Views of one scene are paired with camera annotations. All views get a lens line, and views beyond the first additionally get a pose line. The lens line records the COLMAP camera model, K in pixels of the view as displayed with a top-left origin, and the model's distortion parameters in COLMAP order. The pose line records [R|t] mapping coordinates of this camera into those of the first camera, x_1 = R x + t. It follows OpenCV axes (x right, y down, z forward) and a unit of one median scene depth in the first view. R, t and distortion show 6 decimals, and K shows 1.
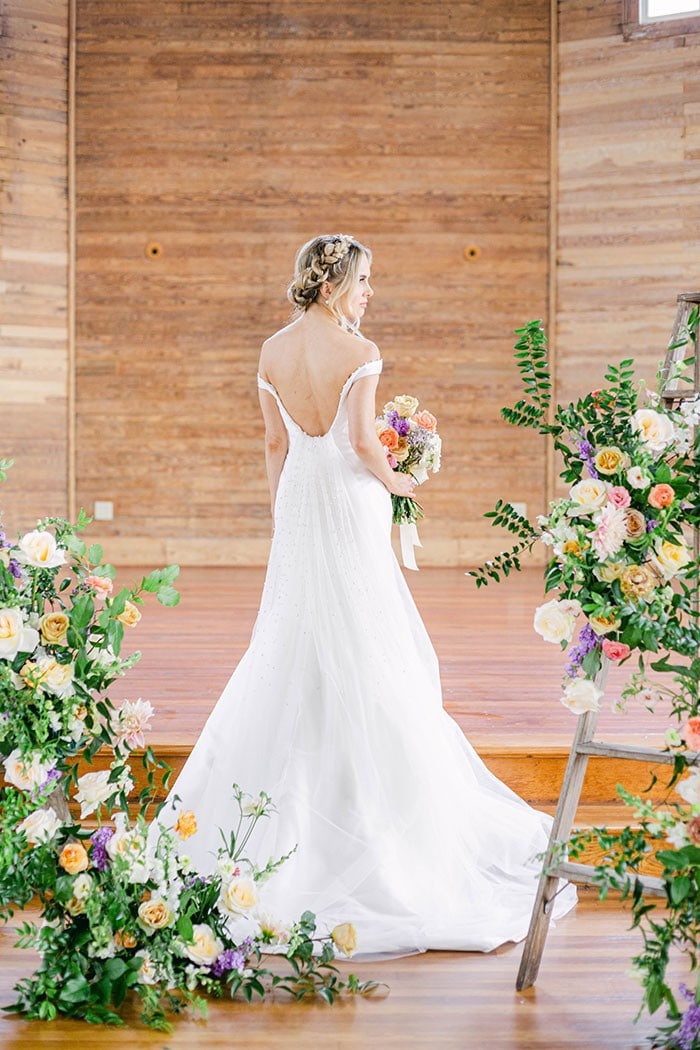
lens RADIAL K [[1503.8, 0, 350.0], [0, 1503.8, 525.0], [0, 0, 1]] dist [-0.132160, 0.107298]
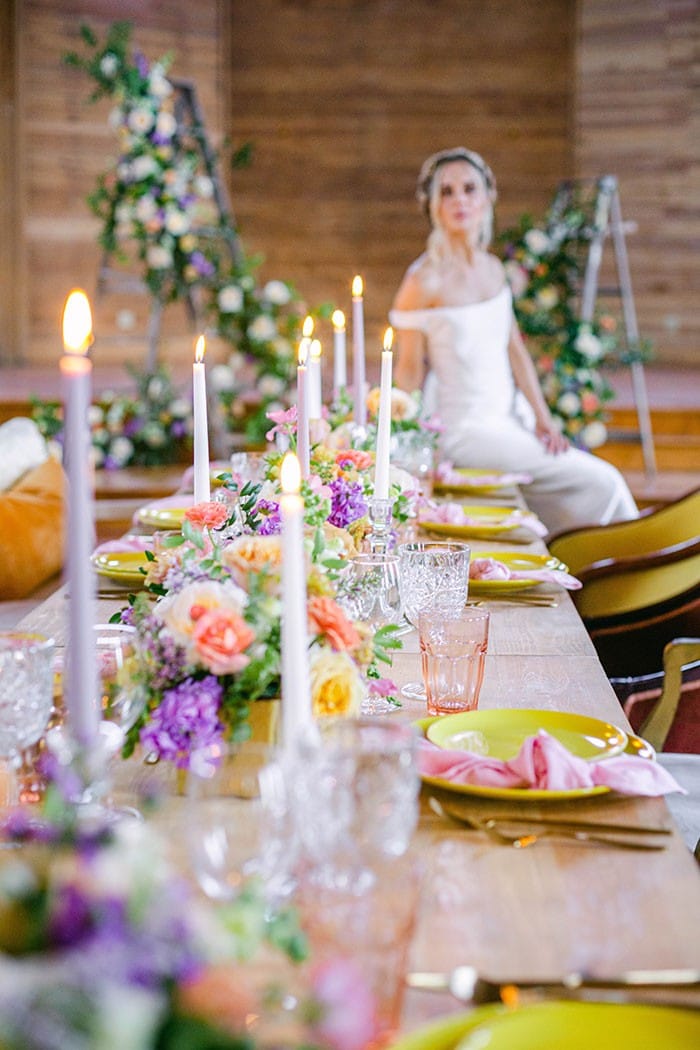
lens RADIAL K [[1551.0, 0, 350.0], [0, 1551.0, 525.0], [0, 0, 1]] dist [-0.126882, 0.054593]
pose [[0.998260, 0.010507, -0.058021, 0.016781], [-0.005179, 0.995816, 0.091232, 0.049076], [0.058737, -0.090773, 0.994138, -0.450697]]
